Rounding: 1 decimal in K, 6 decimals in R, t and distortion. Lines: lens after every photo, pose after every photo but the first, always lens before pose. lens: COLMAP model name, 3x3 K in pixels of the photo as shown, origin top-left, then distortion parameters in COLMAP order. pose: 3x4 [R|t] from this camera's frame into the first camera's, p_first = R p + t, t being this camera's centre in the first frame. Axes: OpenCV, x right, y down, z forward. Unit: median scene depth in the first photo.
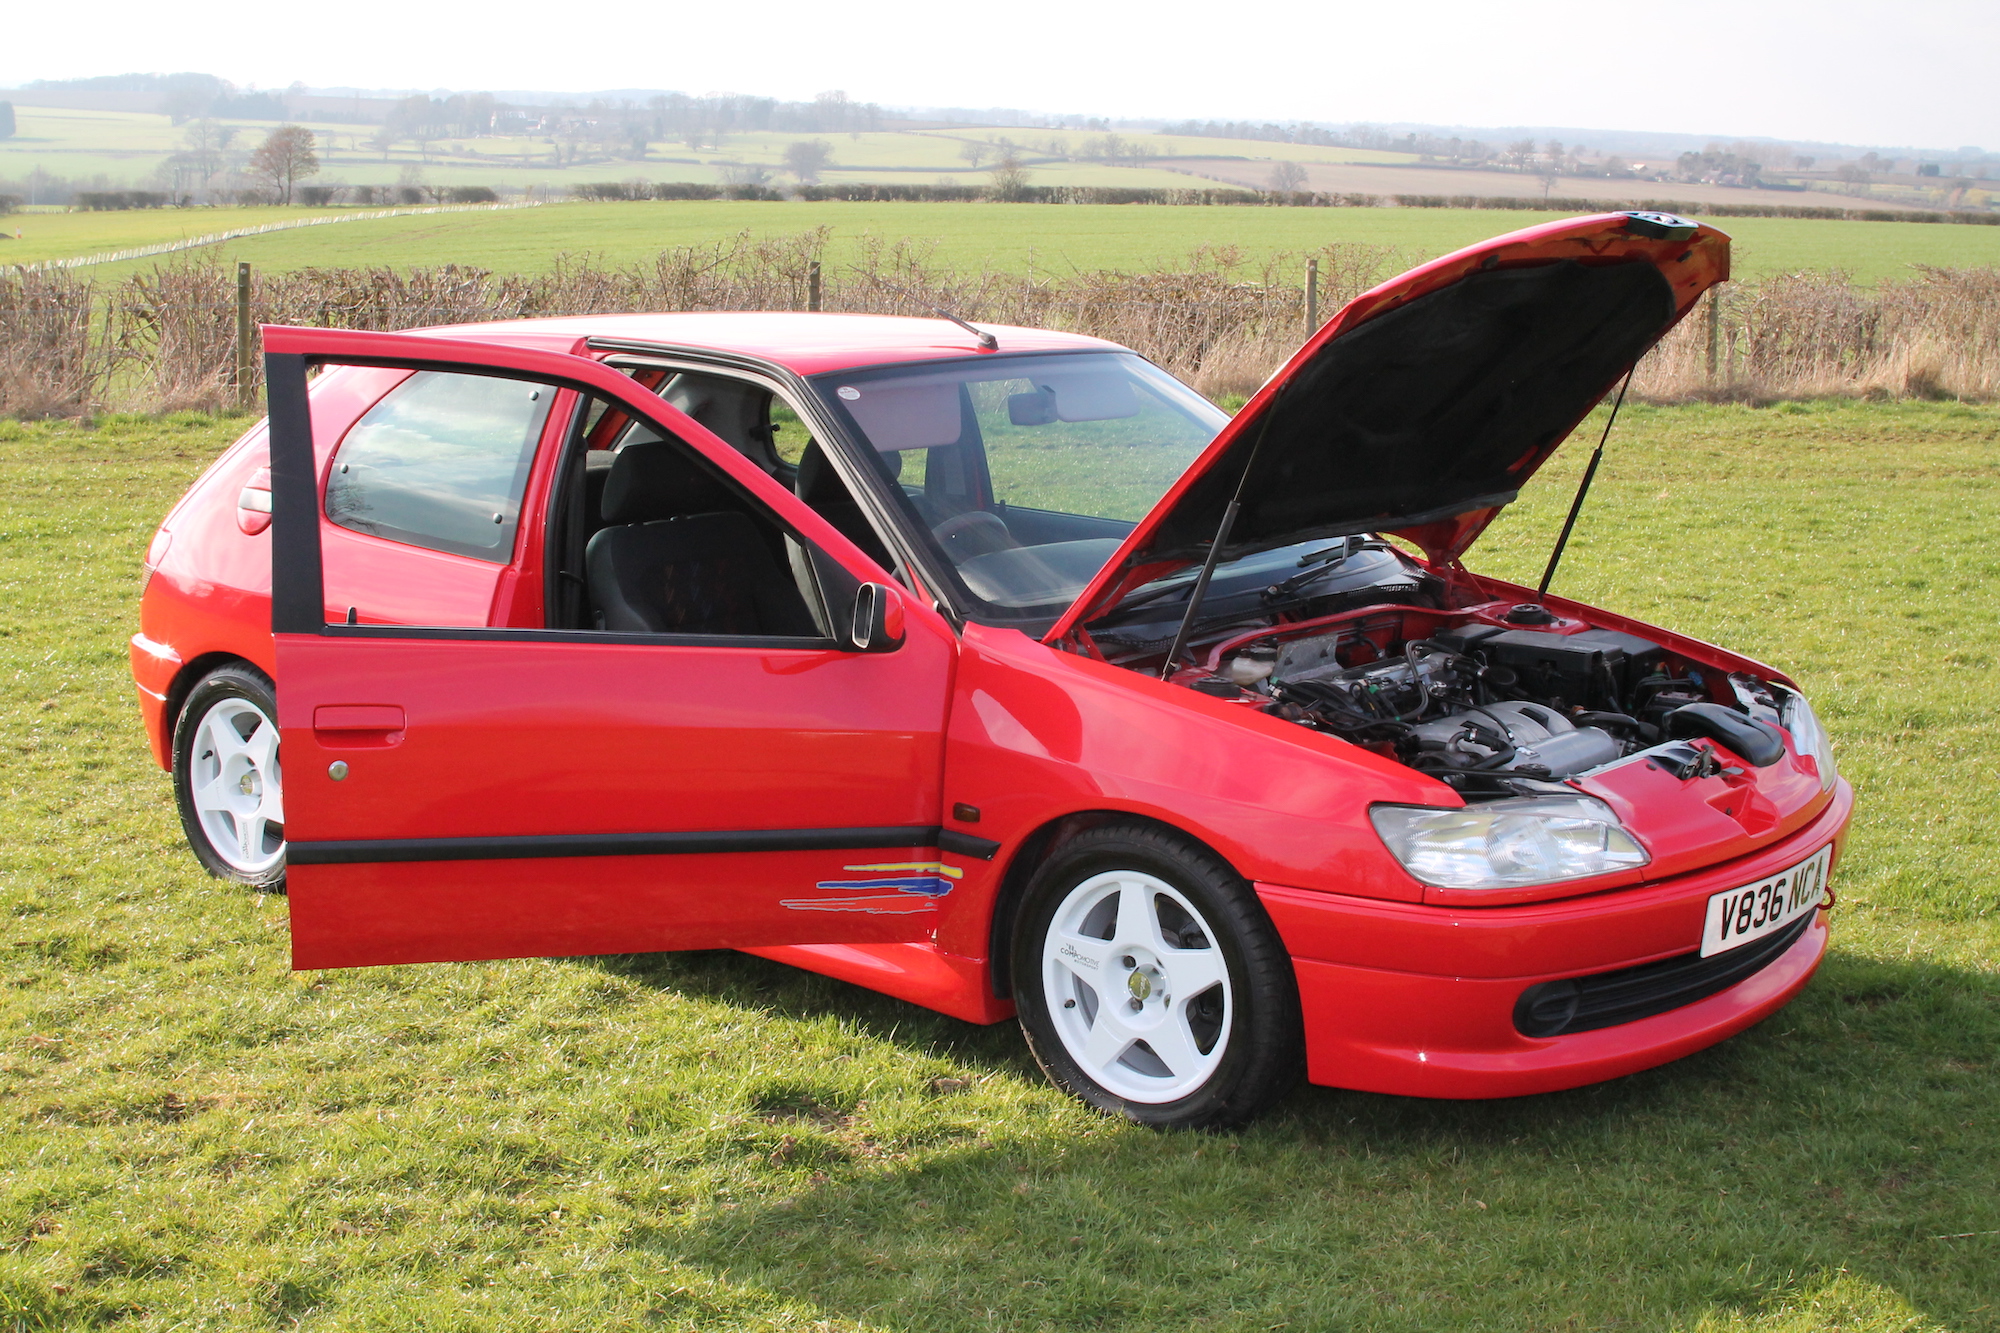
lens RADIAL K [[2811.5, 0, 998.0], [0, 2811.5, 676.7], [0, 0, 1]] dist [-0.124253, 0.000000]
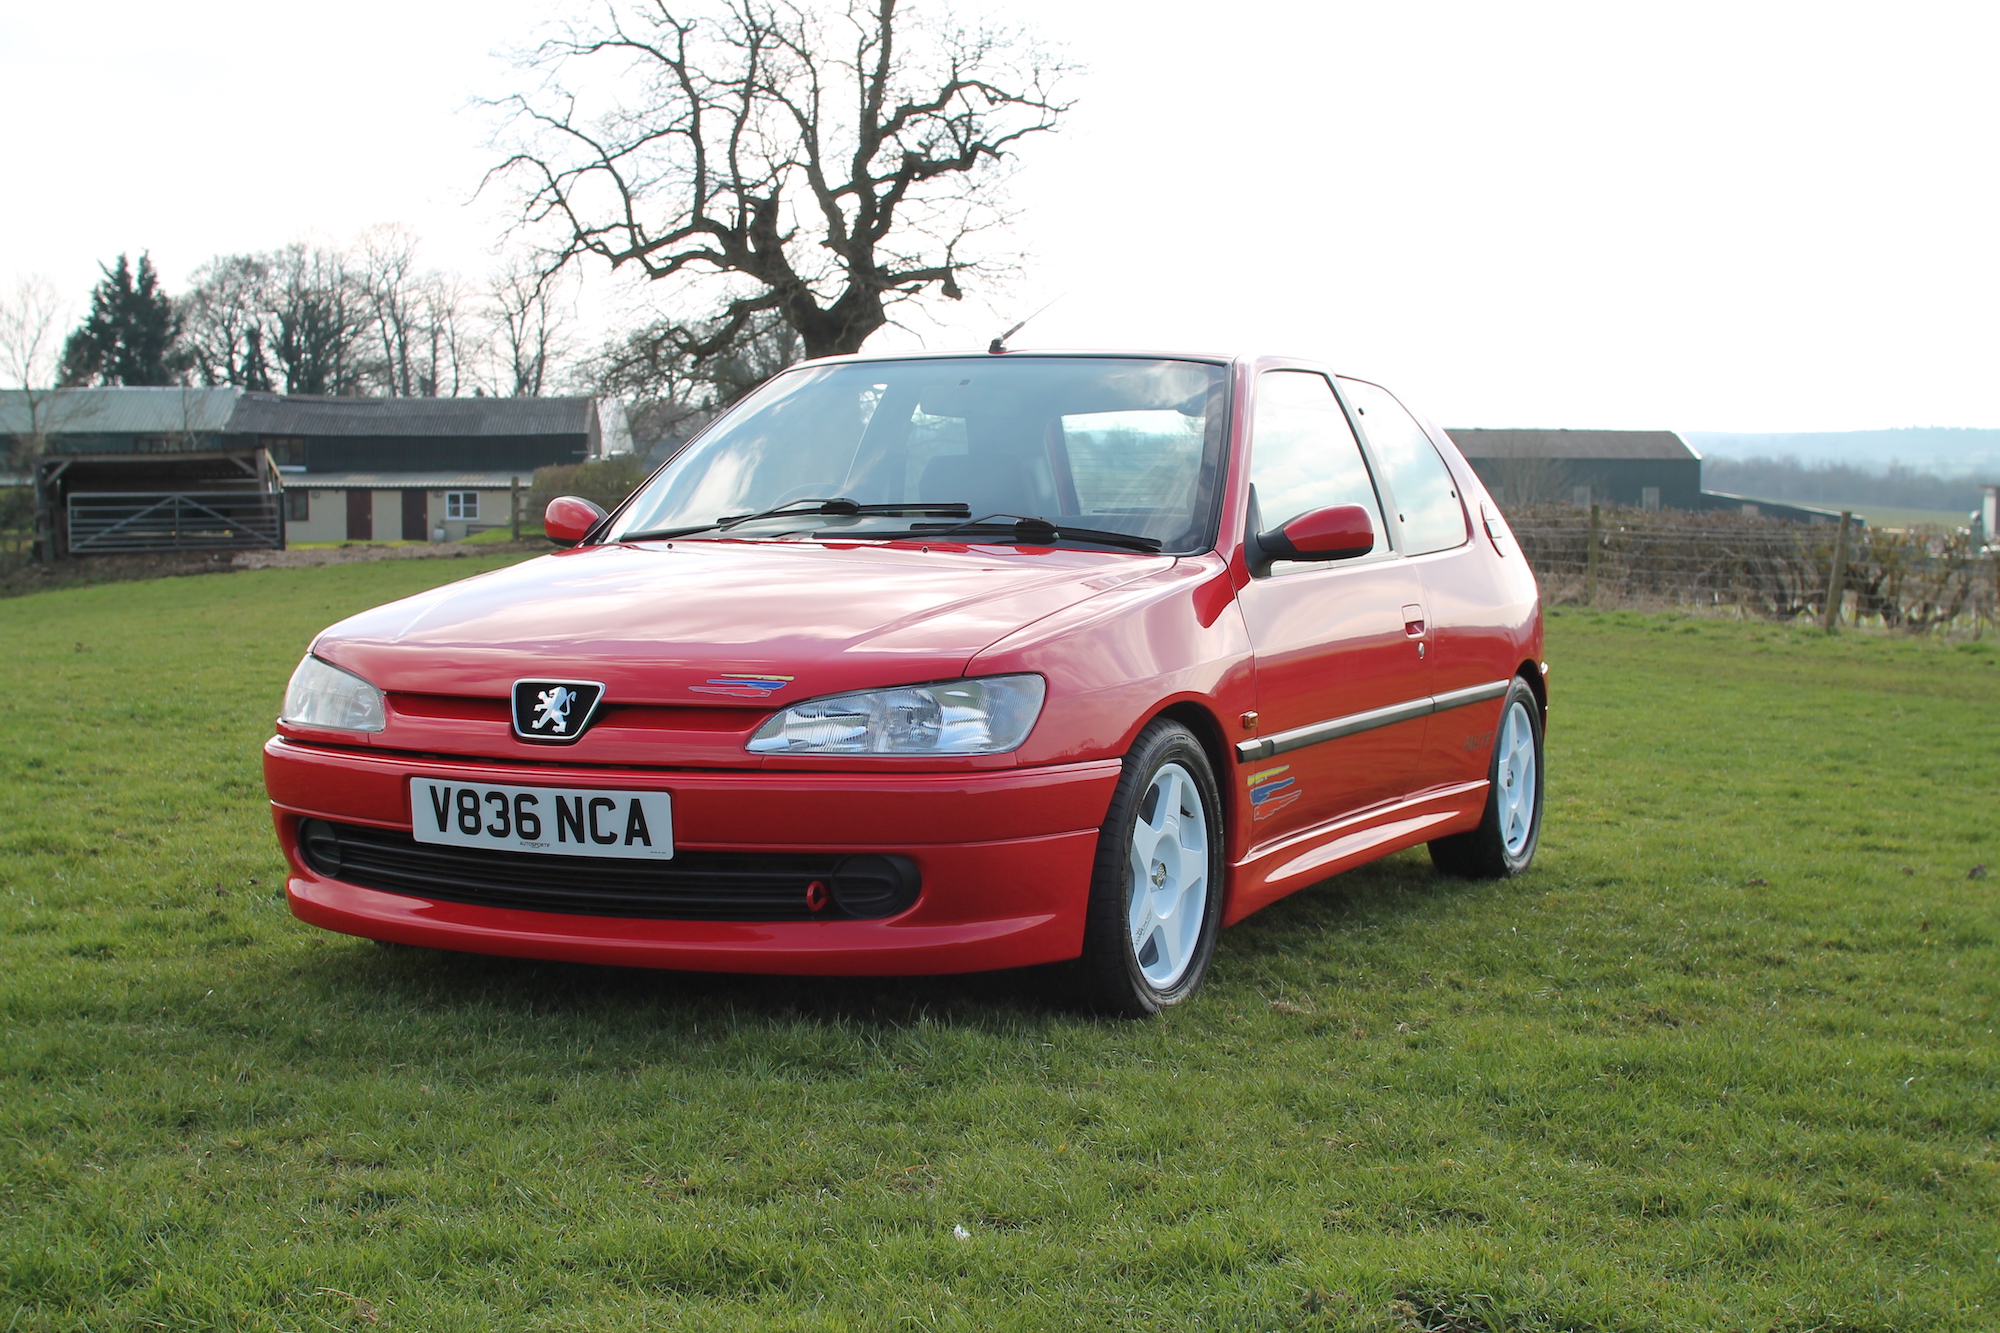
lens RADIAL K [[2811.5, 0, 998.2], [0, 2811.5, 682.8], [0, 0, 1]] dist [-0.124253, 0.000000]
pose [[0.249391, 0.046103, -0.967305, 1.202763], [-0.179575, 0.983744, 0.000589, 0.006223], [0.951608, 0.173557, 0.253616, 0.880123]]
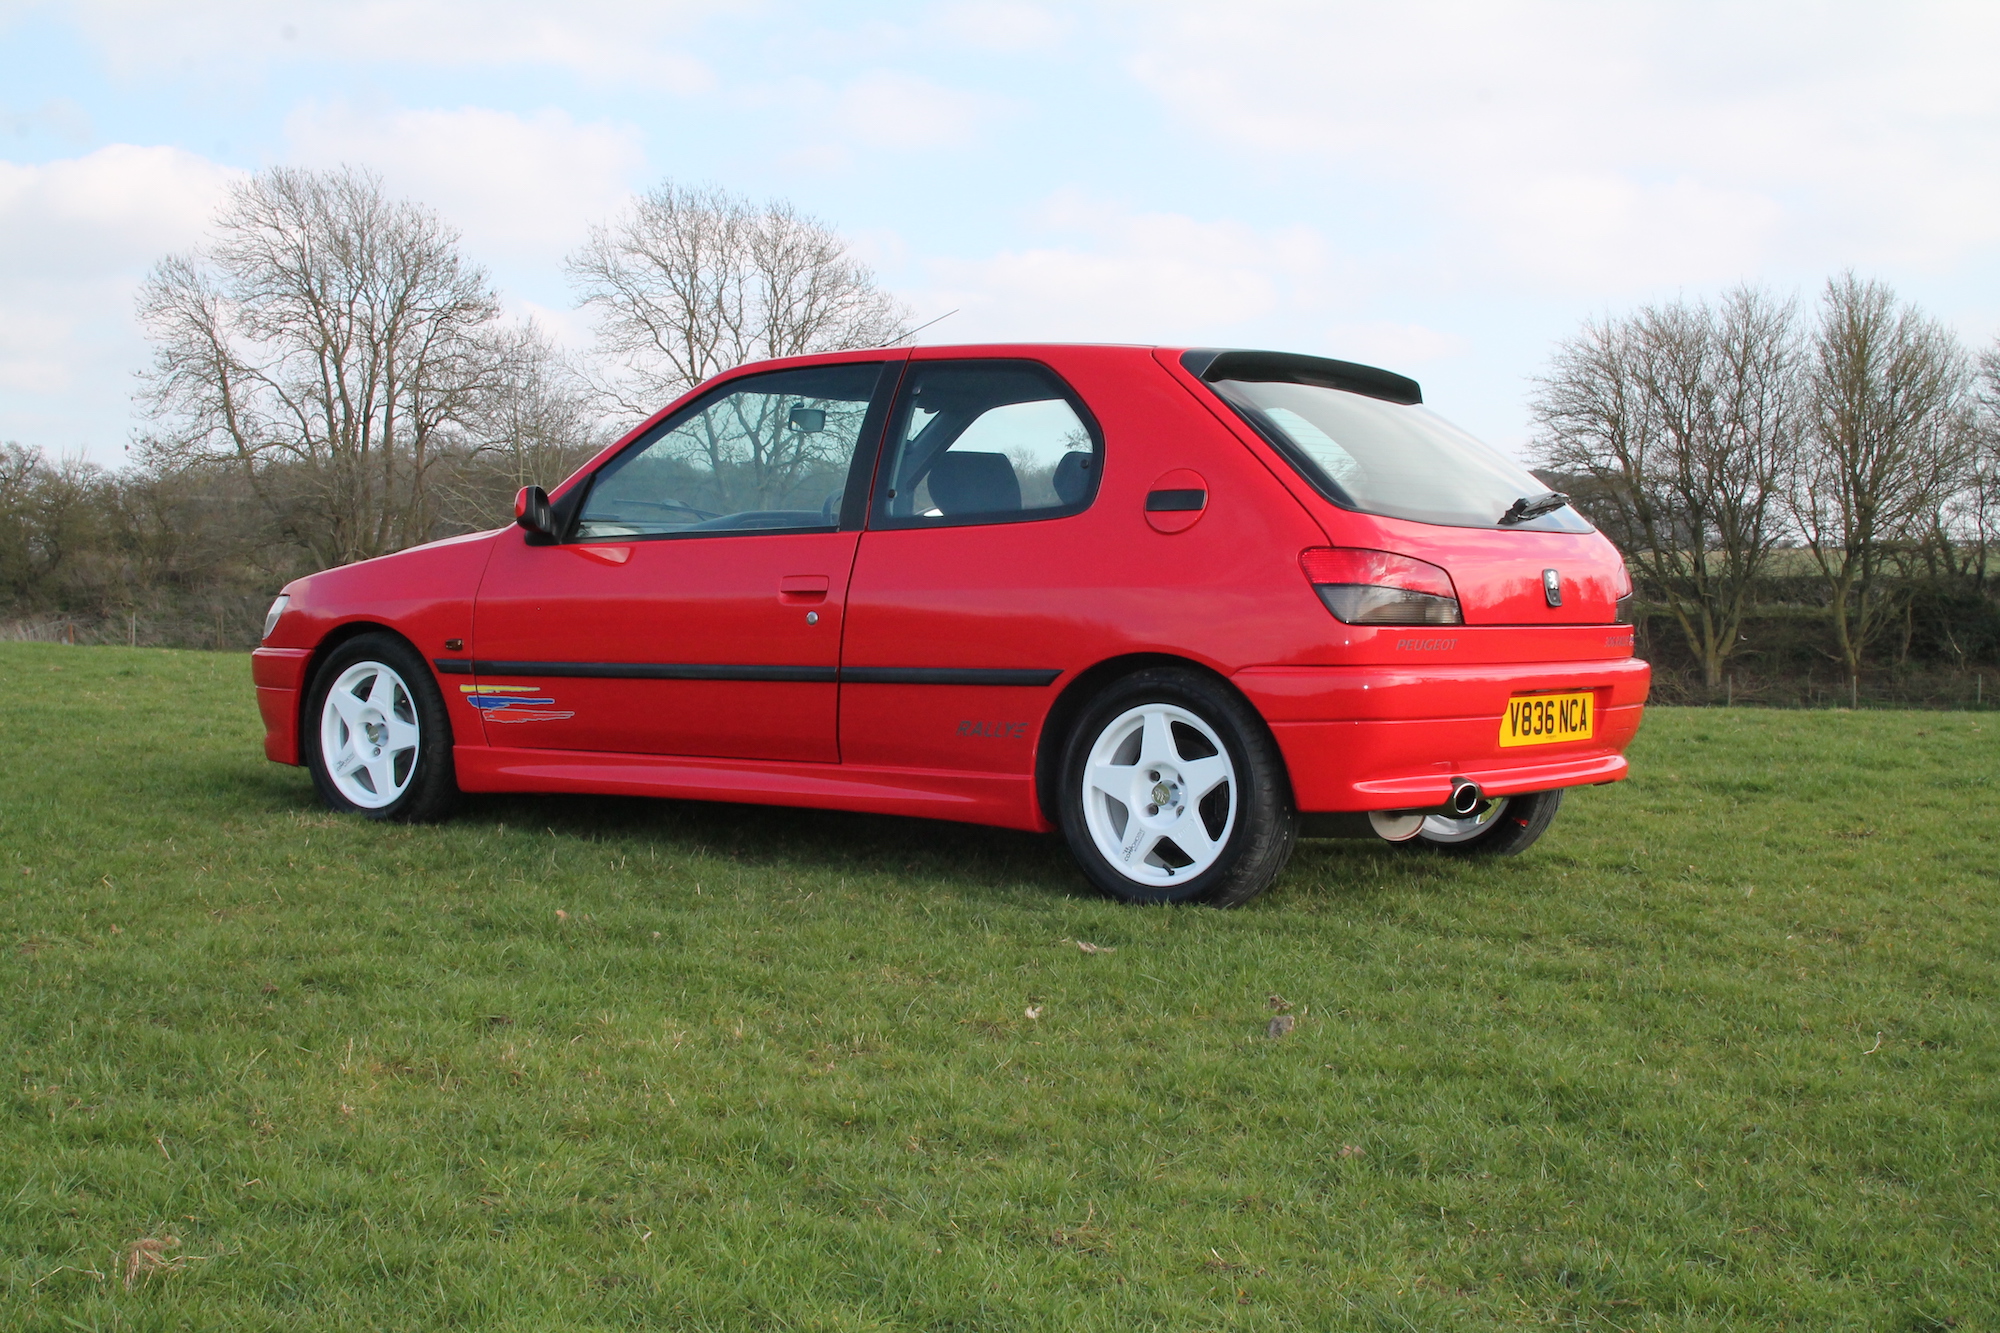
lens RADIAL K [[2811.5, 0, 1011.1], [0, 2811.5, 662.3], [0, 0, 1]] dist [-0.124253, 0.000000]
pose [[-0.997247, -0.020903, -0.071145, 0.008941], [-0.035146, 0.978073, 0.205277, -0.303085], [0.065295, 0.207213, -0.976115, 2.719504]]
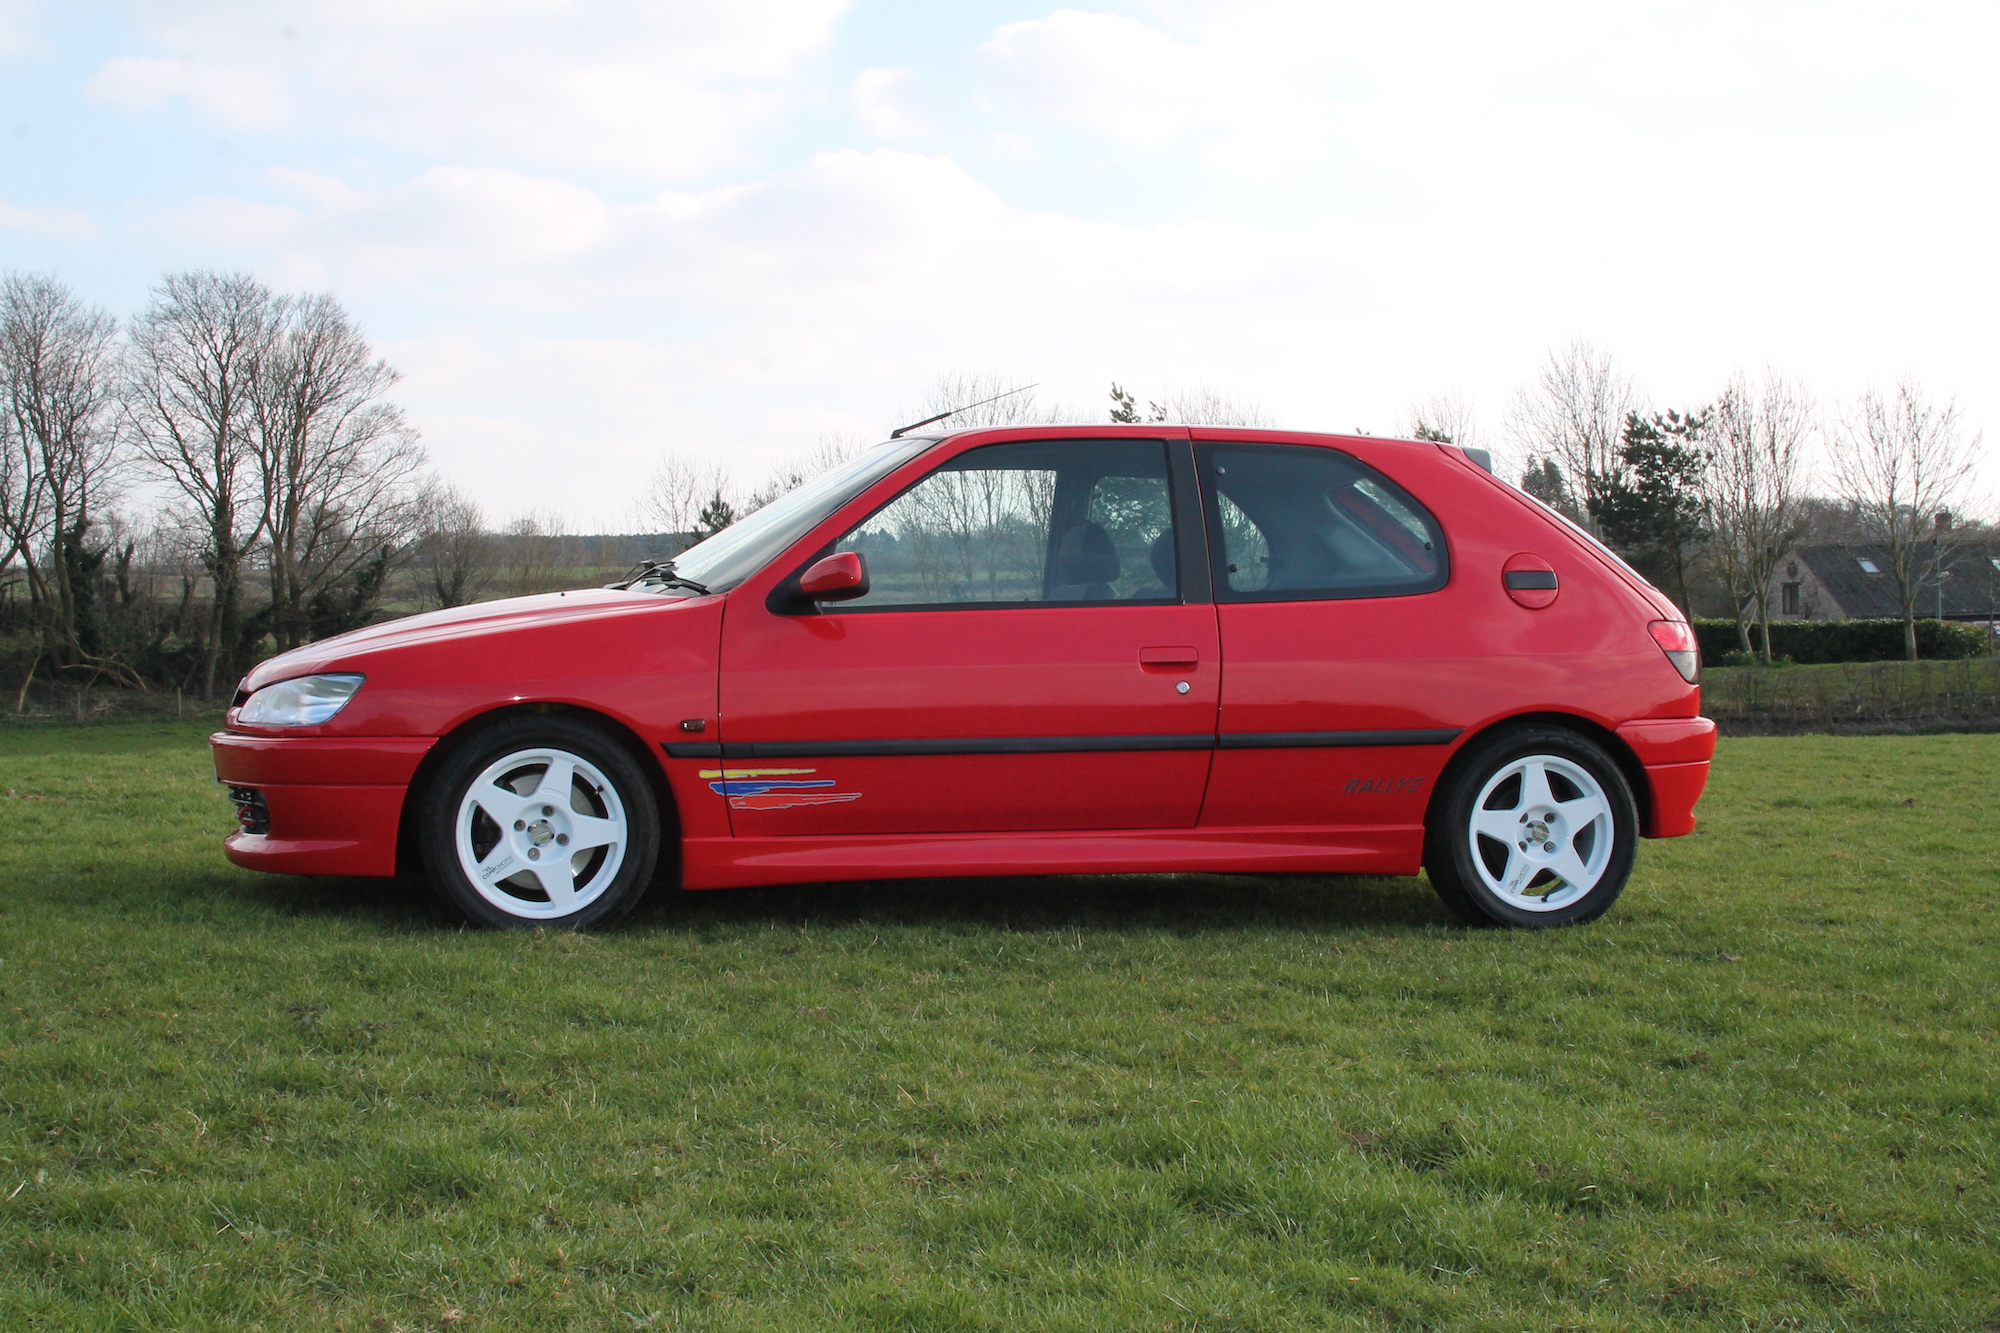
lens RADIAL K [[2811.5, 0, 1015.1], [0, 2811.5, 668.5], [0, 0, 1]] dist [-0.124253, 0.000000]
pose [[-0.610891, -0.004765, -0.791701, 1.163098], [-0.153435, 0.981736, 0.112485, -0.196236], [0.776705, 0.190190, -0.600464, 2.158896]]
